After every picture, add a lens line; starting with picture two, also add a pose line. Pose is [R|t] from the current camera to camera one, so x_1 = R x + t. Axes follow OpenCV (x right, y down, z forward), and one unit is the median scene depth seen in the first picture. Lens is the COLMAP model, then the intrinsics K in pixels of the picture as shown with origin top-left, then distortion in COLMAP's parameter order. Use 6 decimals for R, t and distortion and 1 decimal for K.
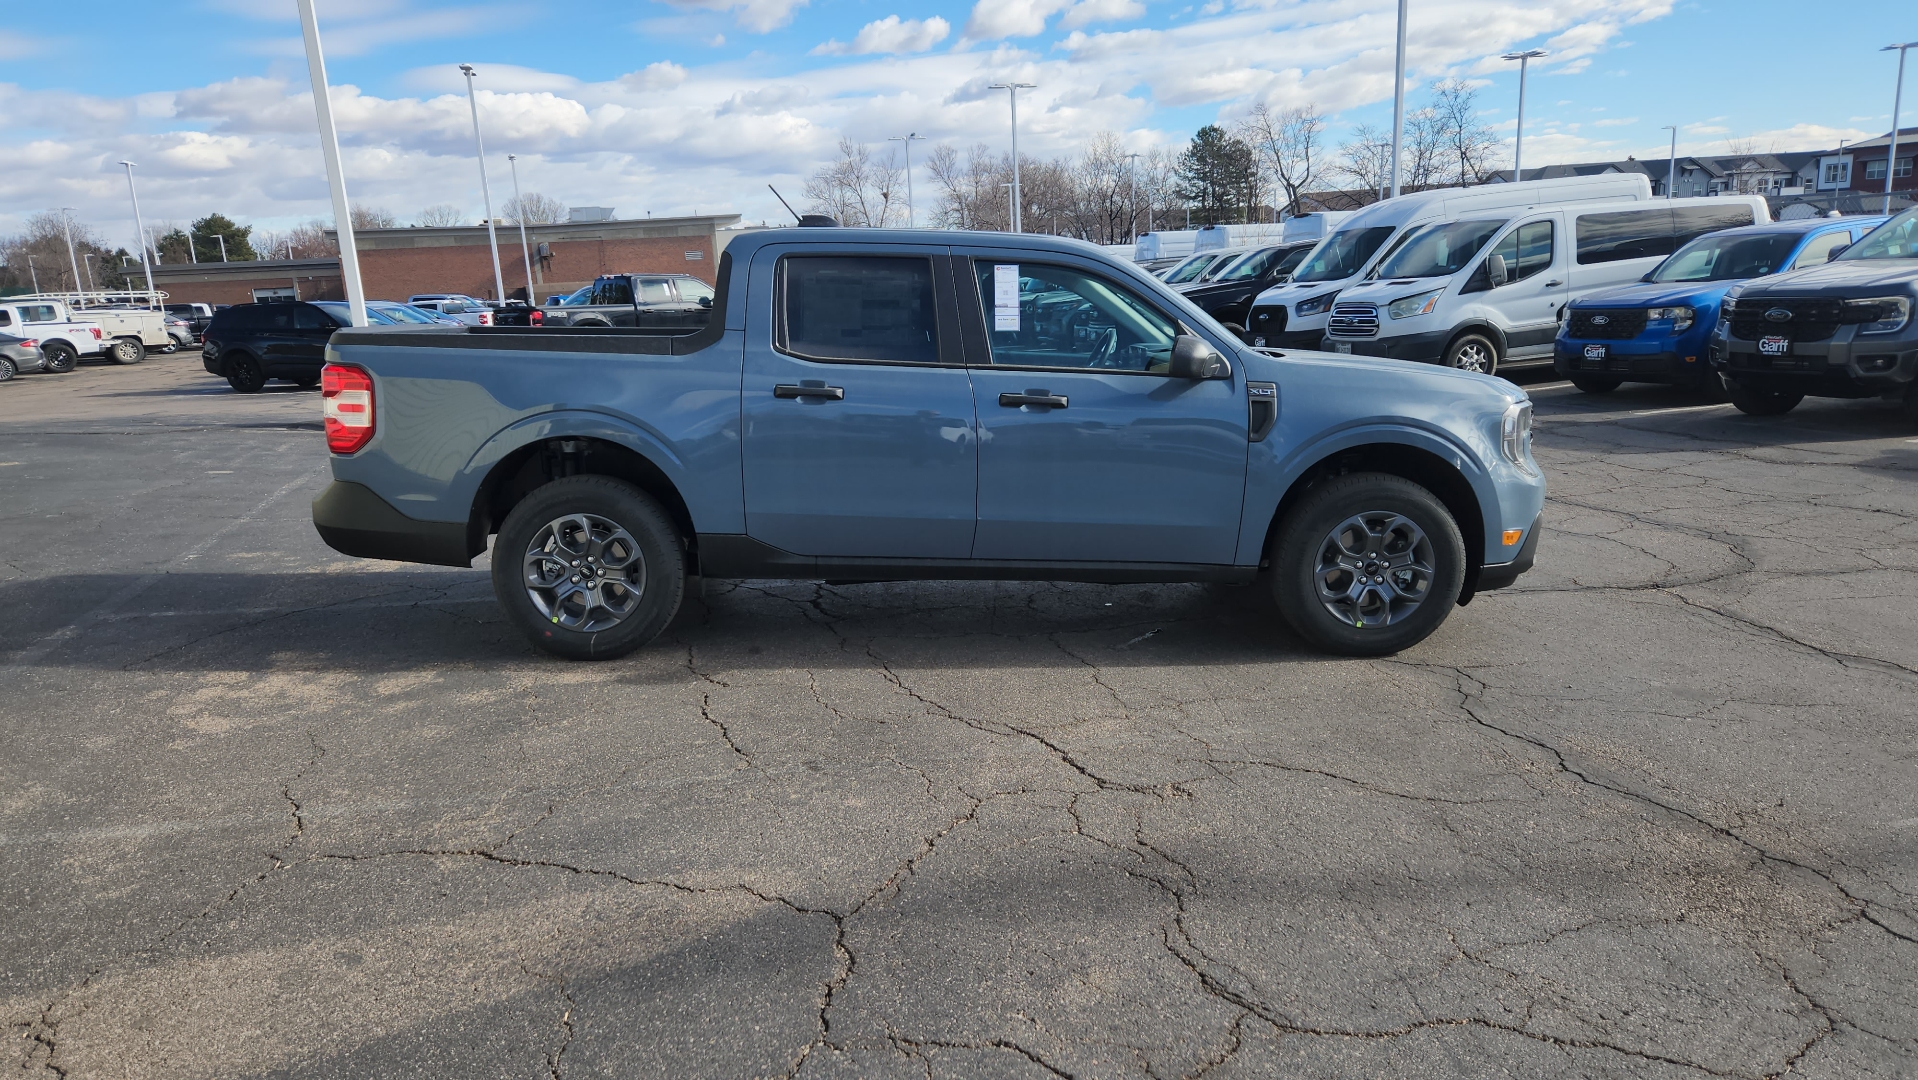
lens RADIAL K [[1281.6, 0, 944.5], [0, 1281.6, 555.5], [0, 0, 1]] dist [0.069394, -0.056129]
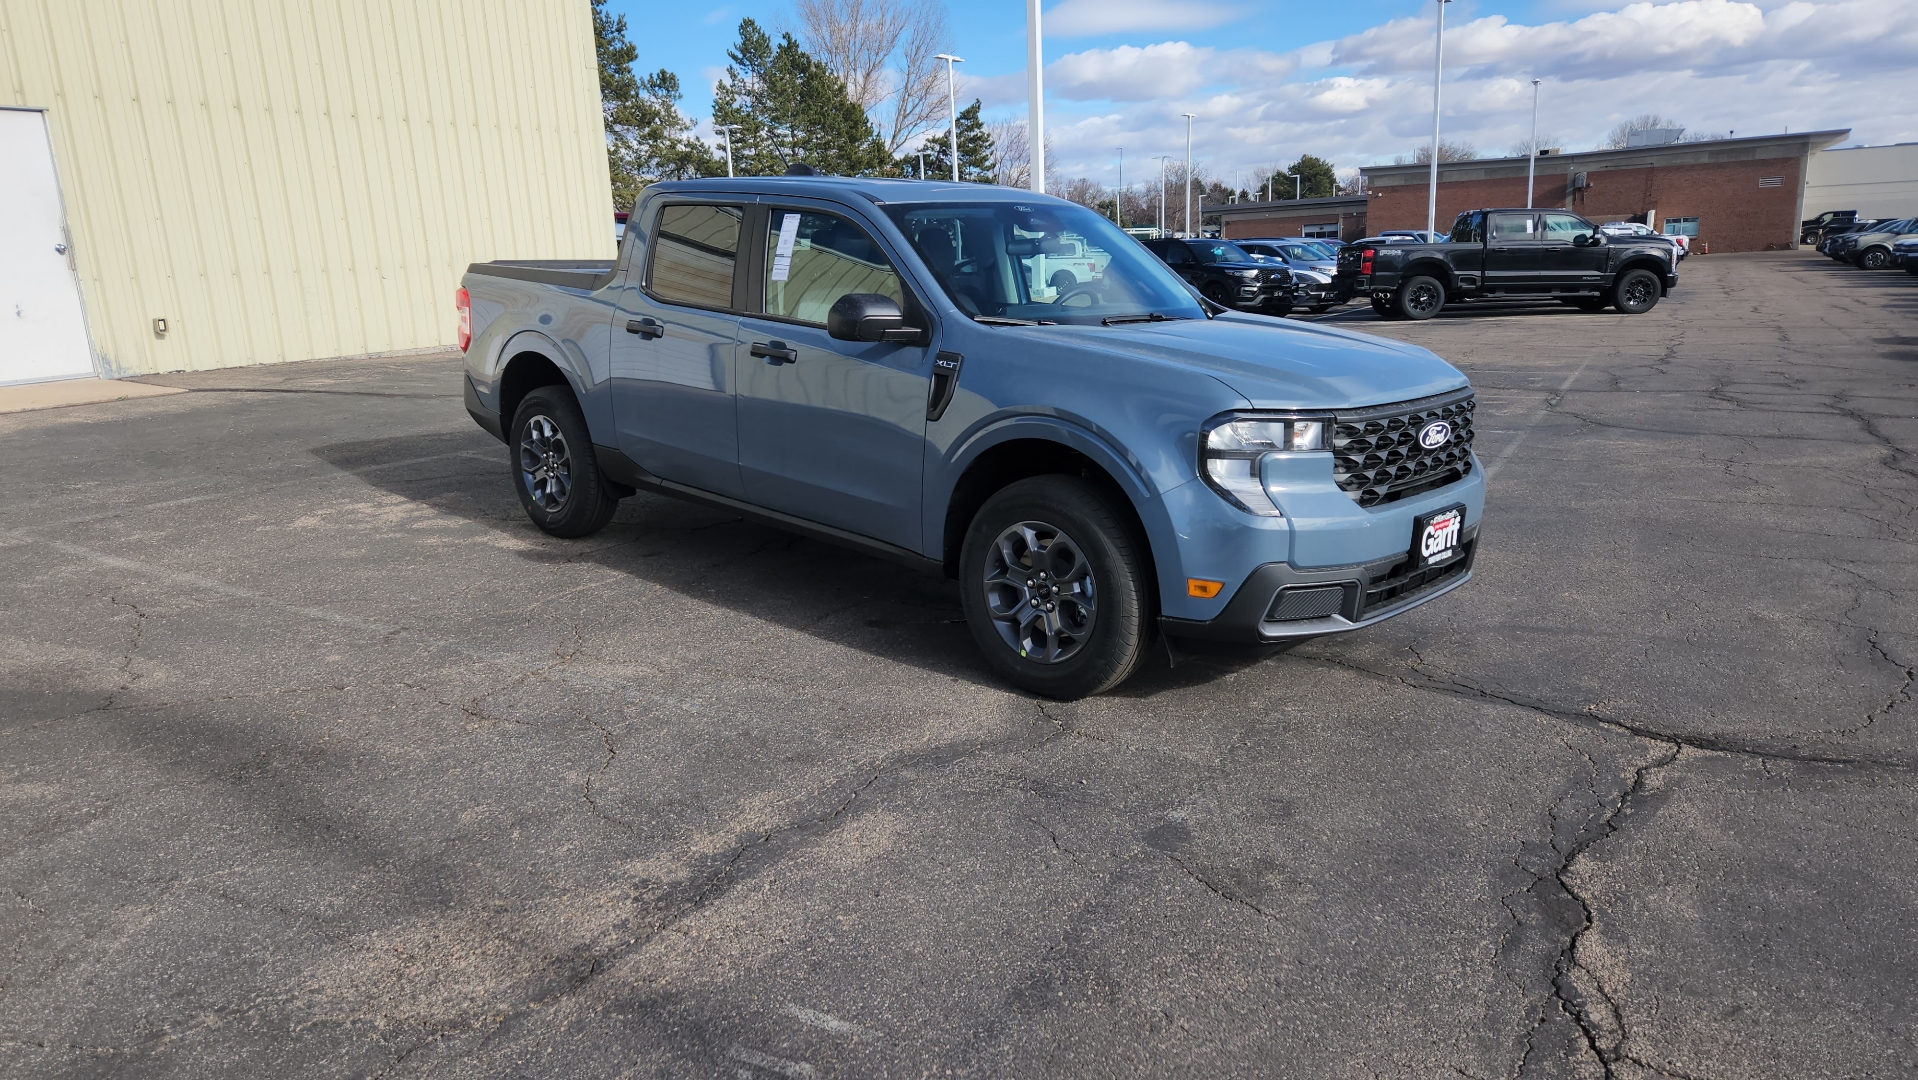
lens RADIAL K [[1278.8, 0, 929.7], [0, 1278.8, 557.0], [0, 0, 1]] dist [0.070287, -0.055707]
pose [[0.703325, 0.185824, -0.686152, 0.841909], [-0.151733, 0.982228, 0.110477, -0.090780], [0.694487, 0.026410, 0.719021, 0.366203]]
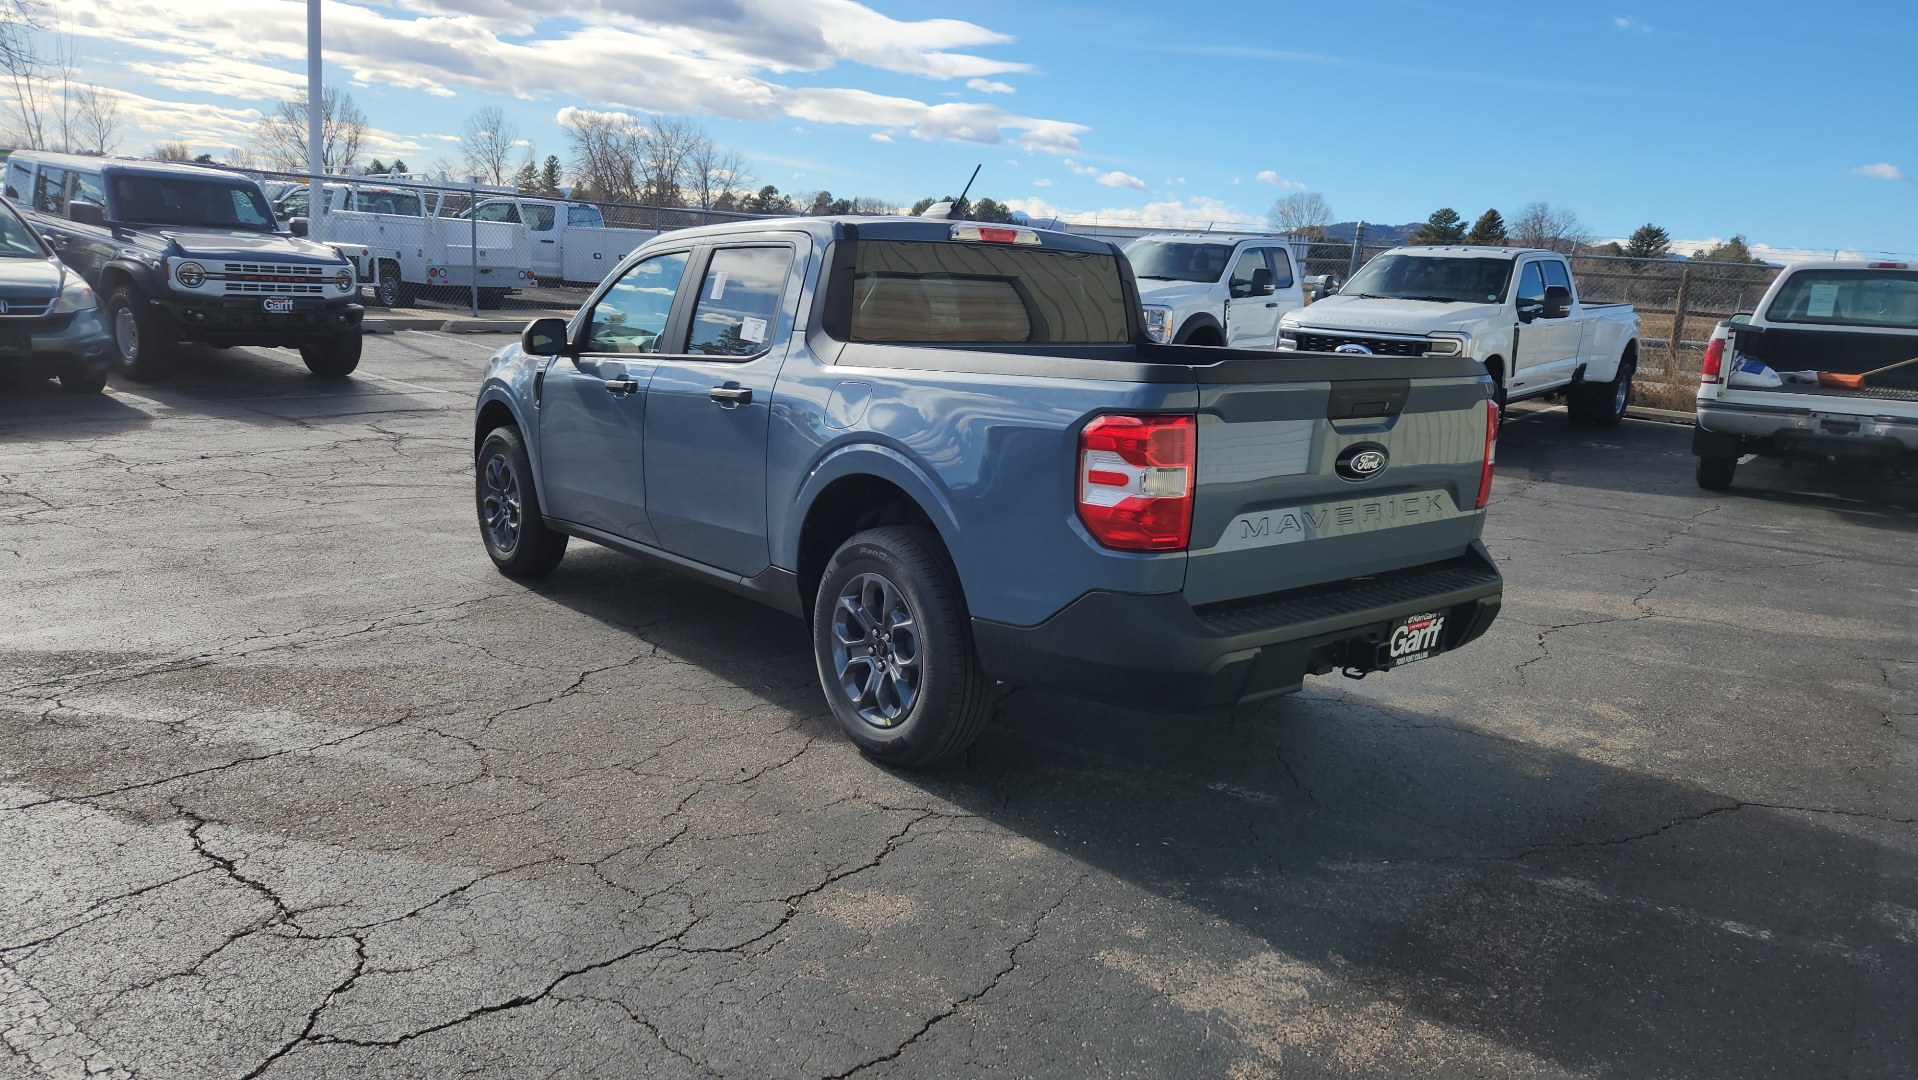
lens RADIAL K [[1278.8, 0, 949.7], [0, 1278.8, 548.3], [0, 0, 1]] dist [0.070287, -0.055707]
pose [[-0.610447, -0.170455, 0.773498, -0.897522], [0.123530, 0.944130, 0.305547, -0.343432], [-0.782365, 0.282070, -0.555285, 1.716835]]
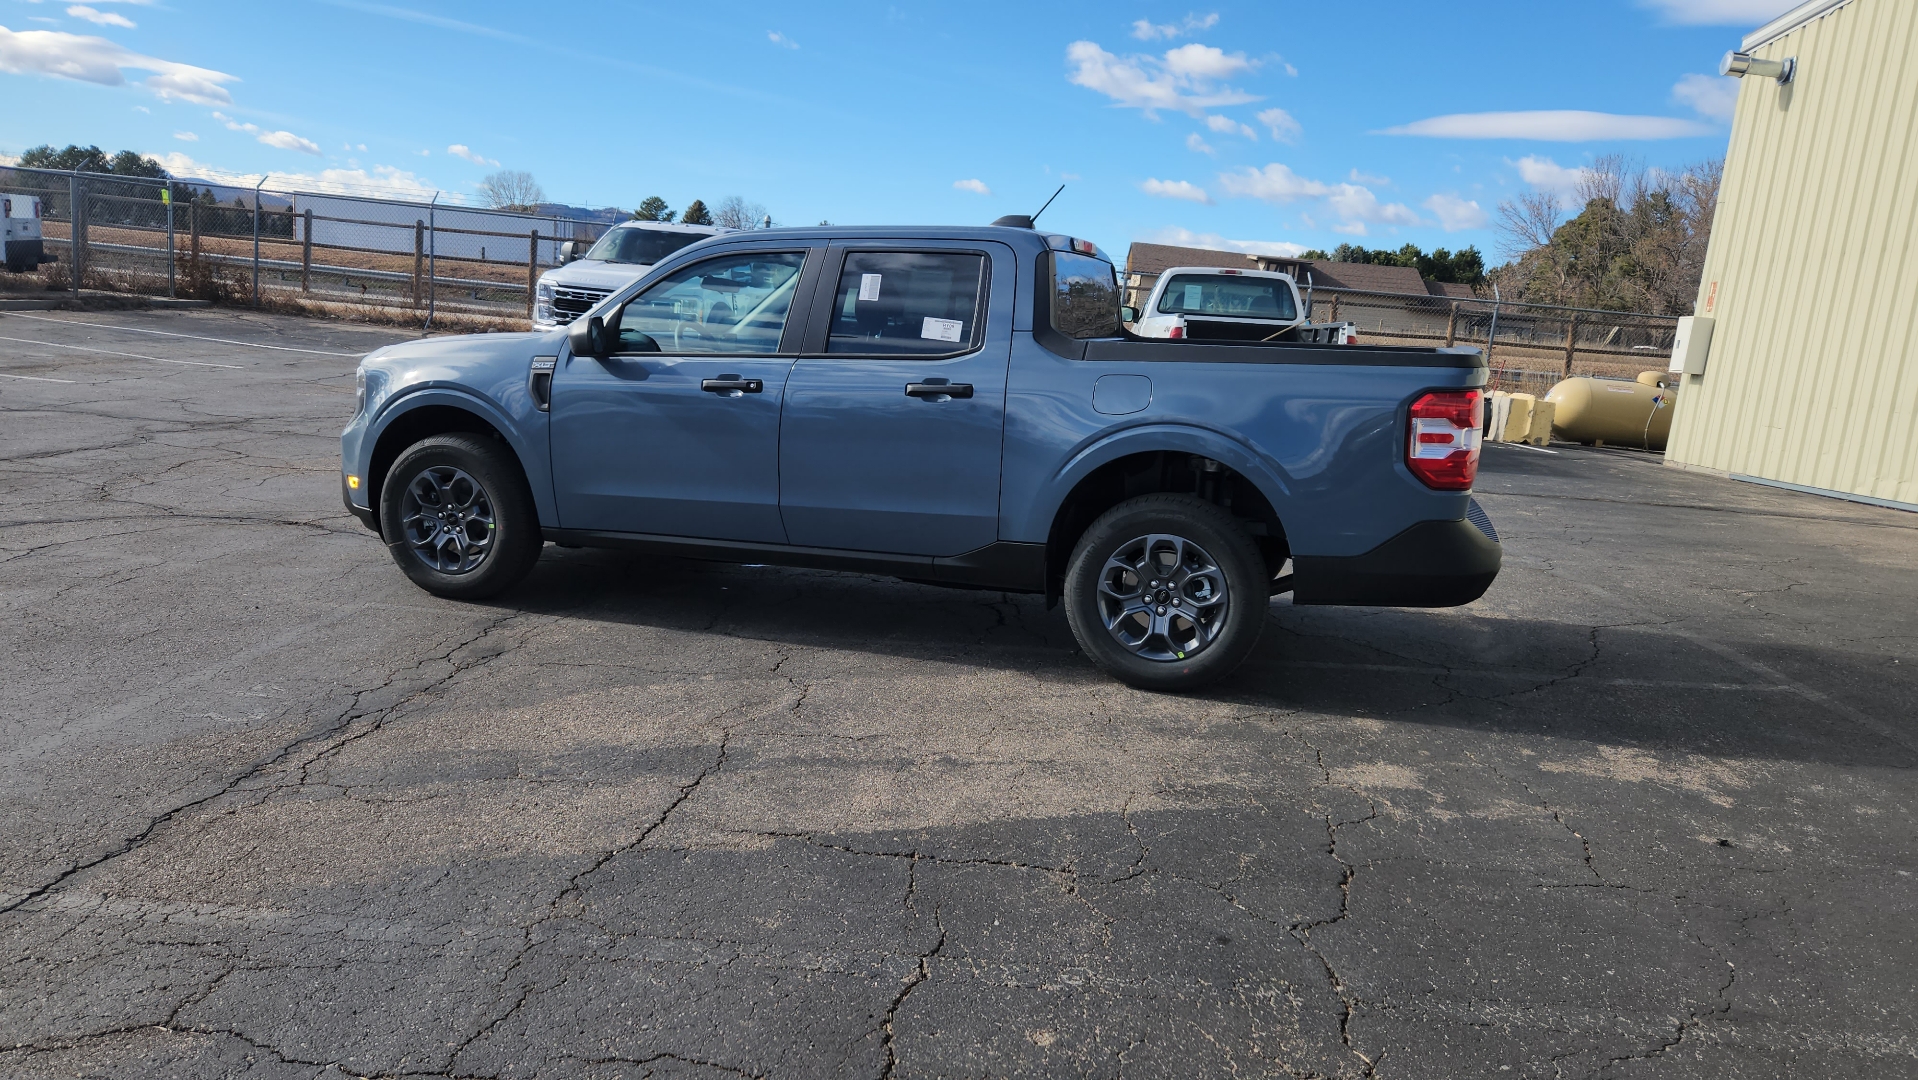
lens RADIAL K [[1281.6, 0, 934.3], [0, 1281.6, 541.3], [0, 0, 1]] dist [0.069394, -0.056129]
pose [[-0.942659, -0.096196, 0.319594, -0.421165], [0.025745, 0.933753, 0.356991, -0.428196], [-0.332763, 0.344749, -0.877734, 2.194242]]
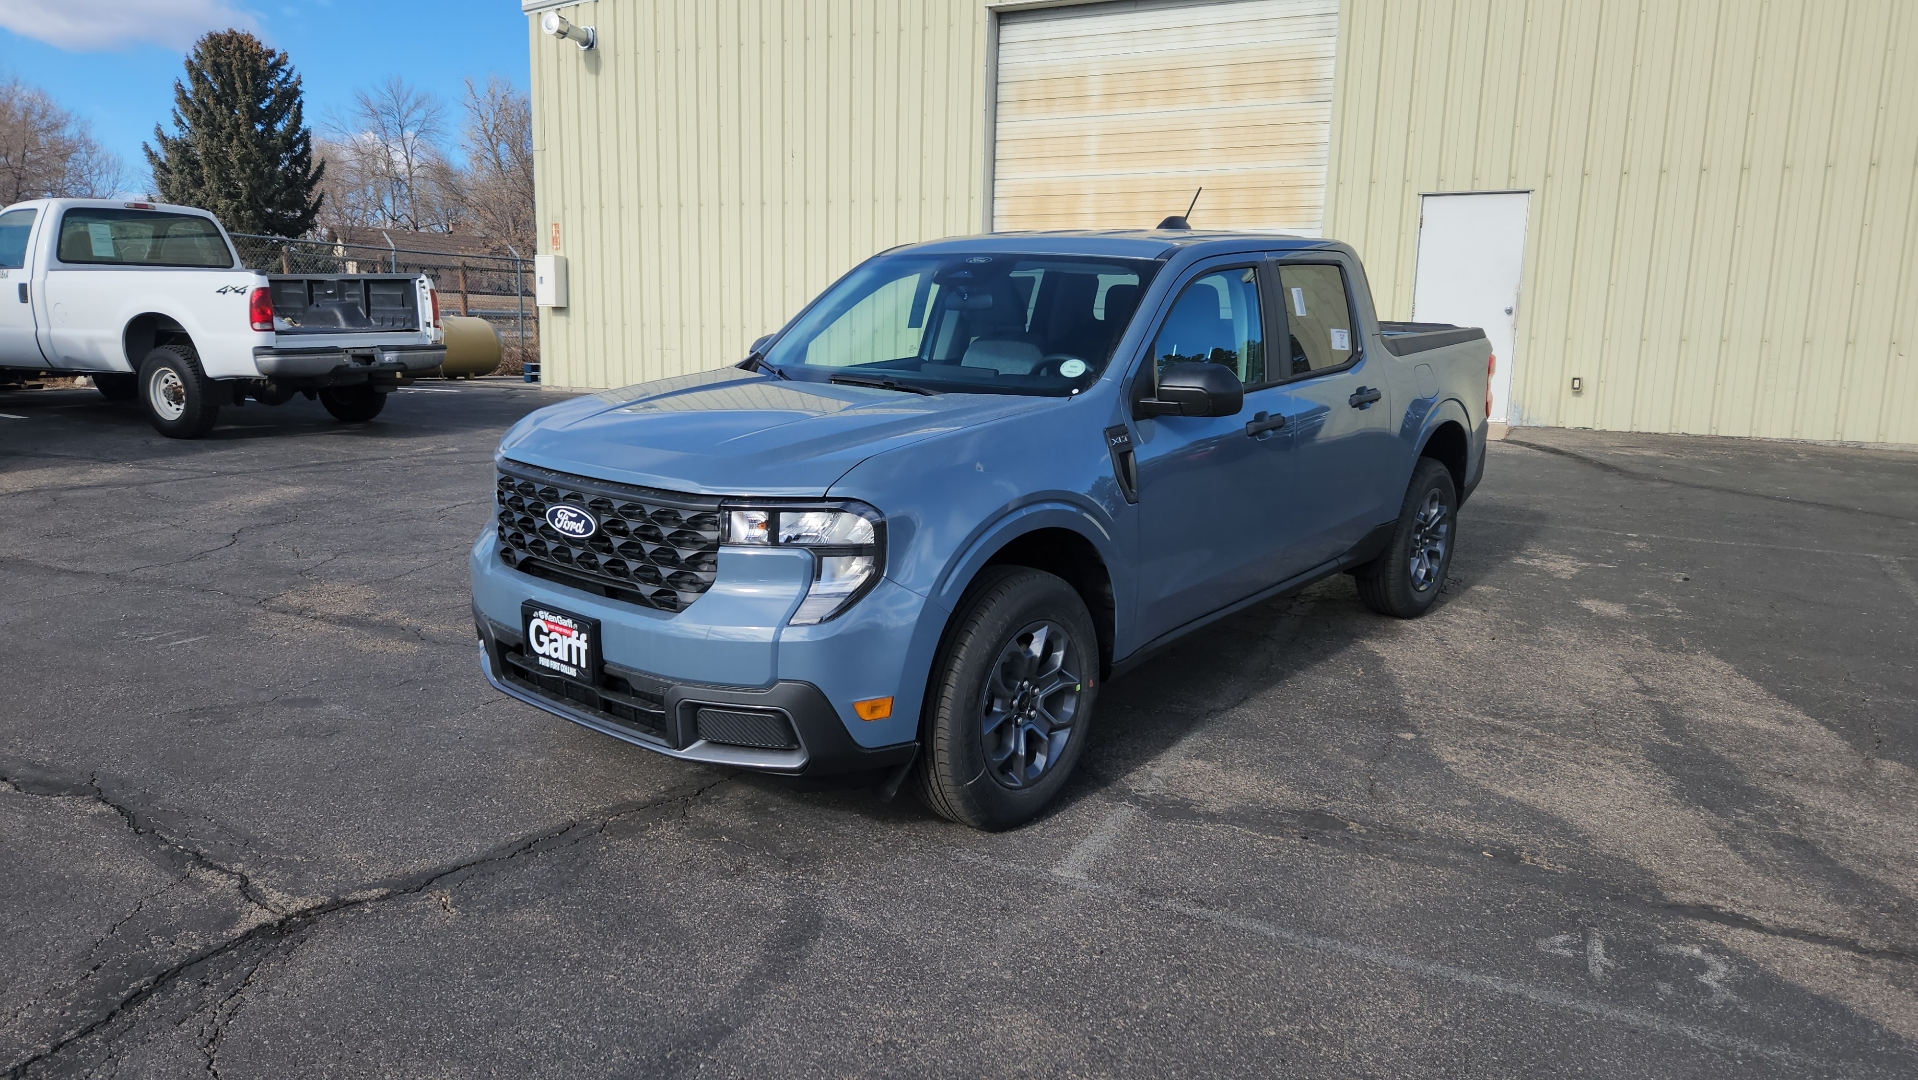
lens RADIAL K [[1278.8, 0, 922.0], [0, 1278.8, 543.2], [0, 0, 1]] dist [0.070287, -0.055707]
pose [[-0.662121, 0.149566, -0.734320, 0.869238], [-0.161069, 0.928578, 0.334365, -0.366827], [0.731882, 0.339666, -0.590741, 1.693480]]
